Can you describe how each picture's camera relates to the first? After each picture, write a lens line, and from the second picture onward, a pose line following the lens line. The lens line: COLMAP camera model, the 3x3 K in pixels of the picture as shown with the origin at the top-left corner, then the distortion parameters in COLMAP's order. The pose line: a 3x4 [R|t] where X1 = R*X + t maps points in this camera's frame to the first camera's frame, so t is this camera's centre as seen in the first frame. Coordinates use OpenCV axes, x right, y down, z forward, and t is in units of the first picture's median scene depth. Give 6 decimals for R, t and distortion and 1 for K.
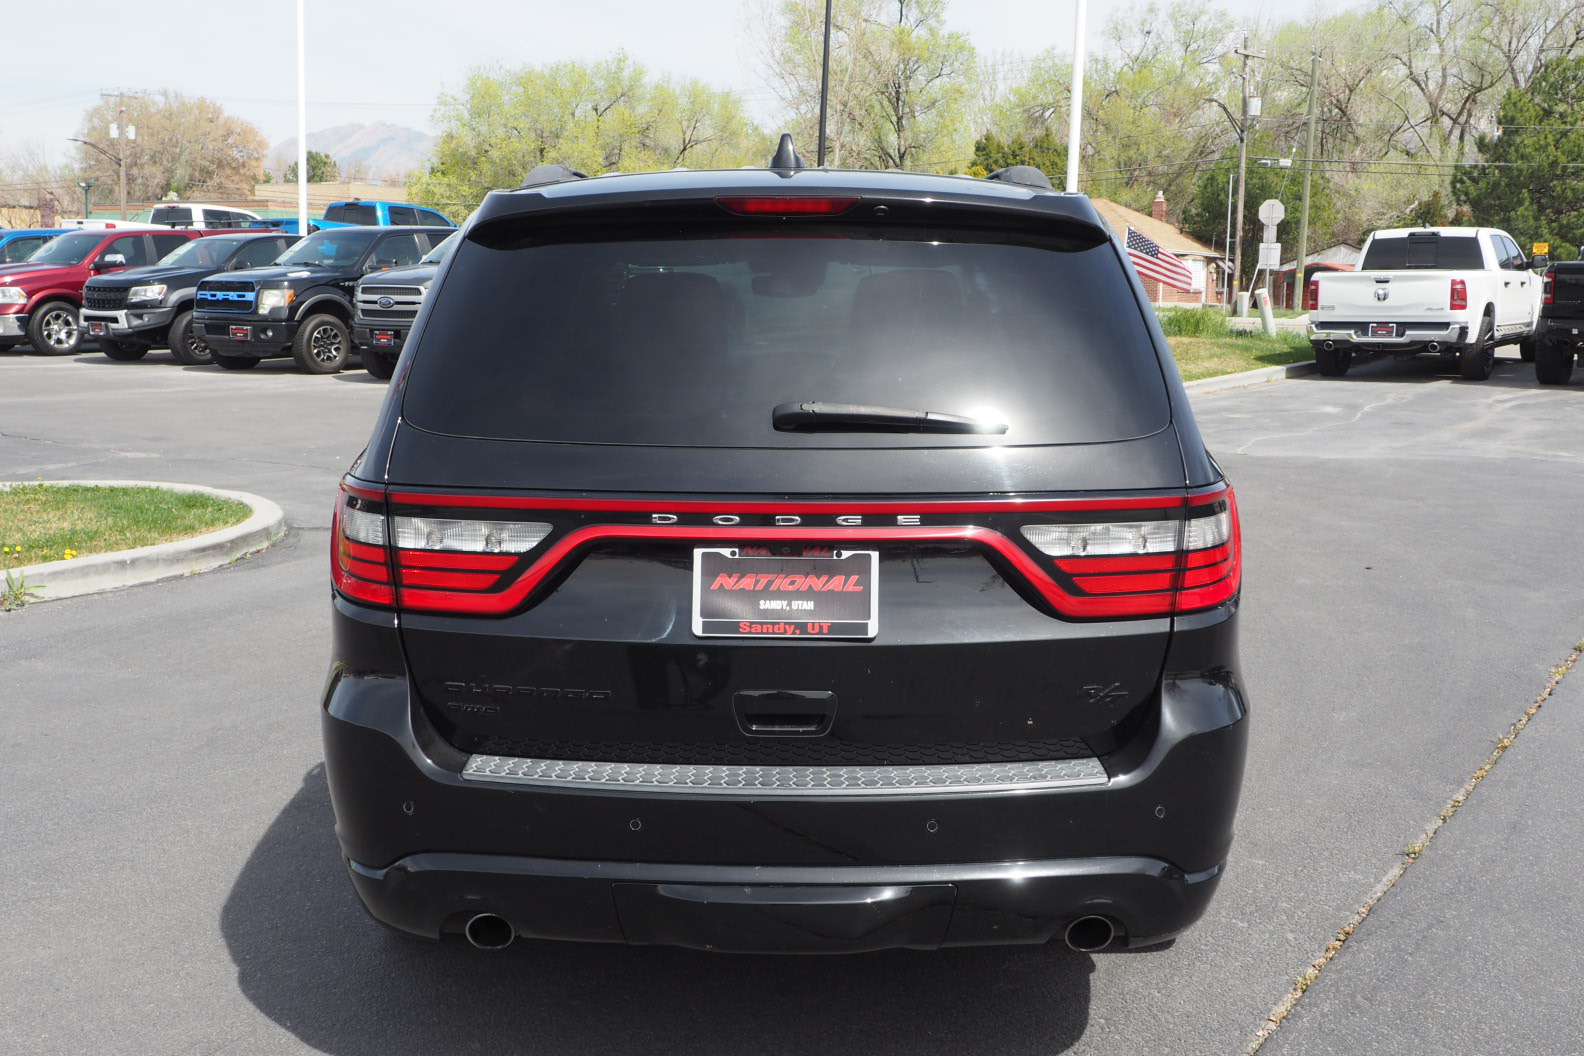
lens RADIAL K [[1695.4, 0, 792.0], [0, 1695.4, 528.0], [0, 0, 1]] dist [-0.004248, -0.005634]
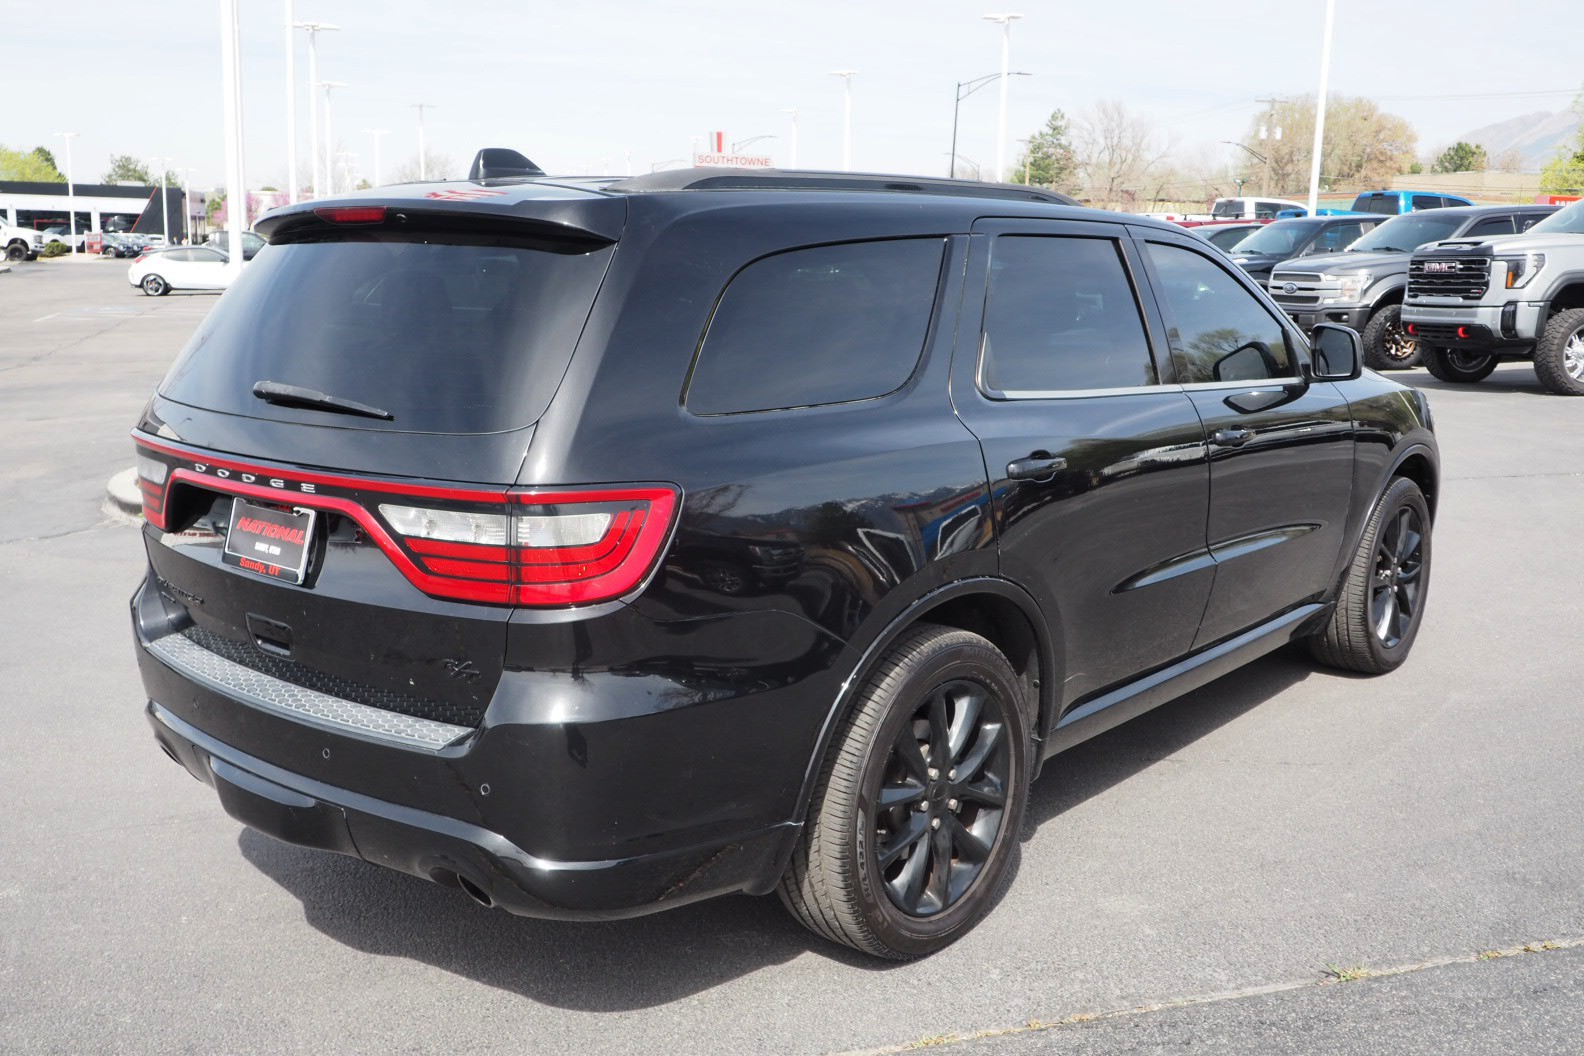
lens RADIAL K [[1513.4, 0, 792.0], [0, 1513.4, 528.0], [0, 0, 1]] dist [-0.001682, 0.003291]
pose [[0.753376, 0.117505, -0.647006, 0.102453], [-0.099508, 0.992946, 0.064466, -0.007982], [0.650017, 0.015815, 0.759755, 0.043537]]
